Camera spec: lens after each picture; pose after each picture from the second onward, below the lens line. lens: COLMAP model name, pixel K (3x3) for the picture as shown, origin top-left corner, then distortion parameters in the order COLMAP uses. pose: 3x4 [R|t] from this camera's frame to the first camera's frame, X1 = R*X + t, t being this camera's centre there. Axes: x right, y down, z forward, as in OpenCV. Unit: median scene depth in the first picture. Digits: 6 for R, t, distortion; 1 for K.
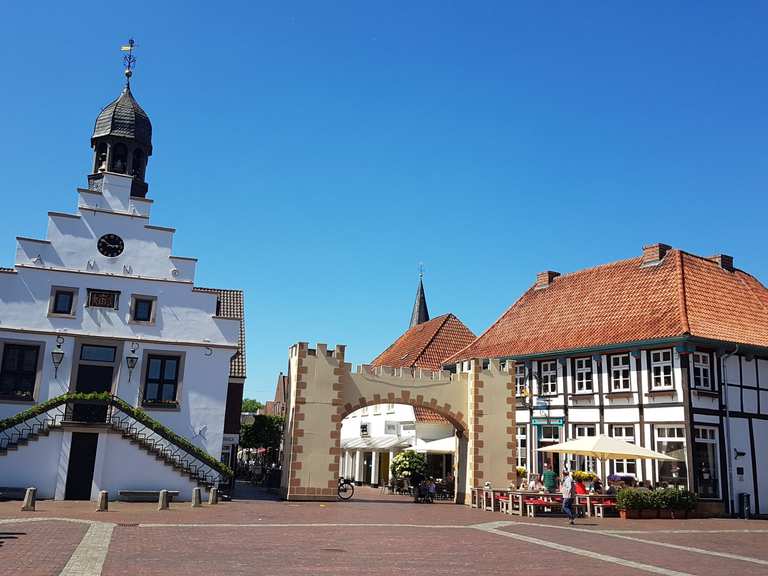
lens RADIAL K [[798.4, 0, 382.3], [0, 798.4, 301.7], [0, 0, 1]] dist [0.082278, -0.007606]
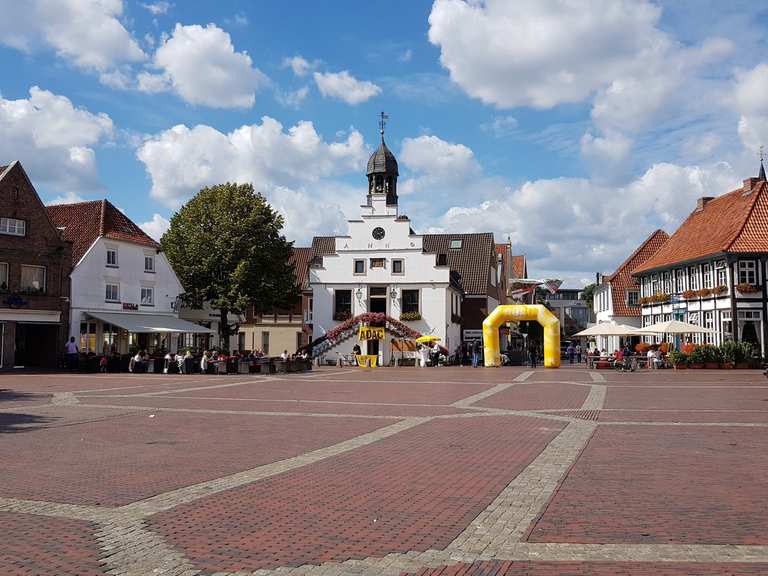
lens RADIAL K [[798.4, 0, 382.3], [0, 798.4, 301.7], [0, 0, 1]] dist [0.082278, -0.007606]
pose [[0.883518, -0.063572, -0.464064, 0.455077], [0.122048, 0.987768, 0.097050, -0.081526], [0.452218, -0.142383, 0.880469, -0.570538]]
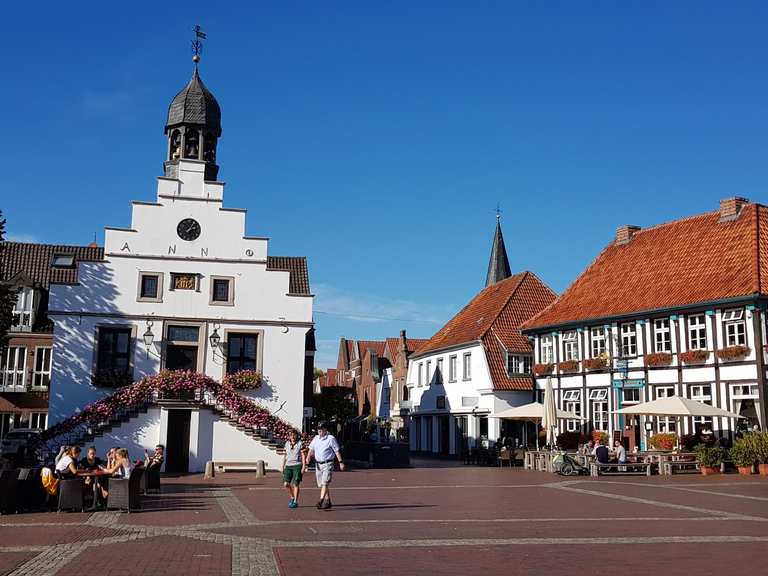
lens RADIAL K [[931.9, 0, 384.0], [0, 931.9, 288.0], [0, 0, 1]] dist [-0.119735, 0.005570]
pose [[0.995975, -0.039584, -0.080417, 0.005749], [0.043078, 0.998181, 0.042177, -0.029950], [0.078601, -0.045472, 0.995869, -0.149693]]
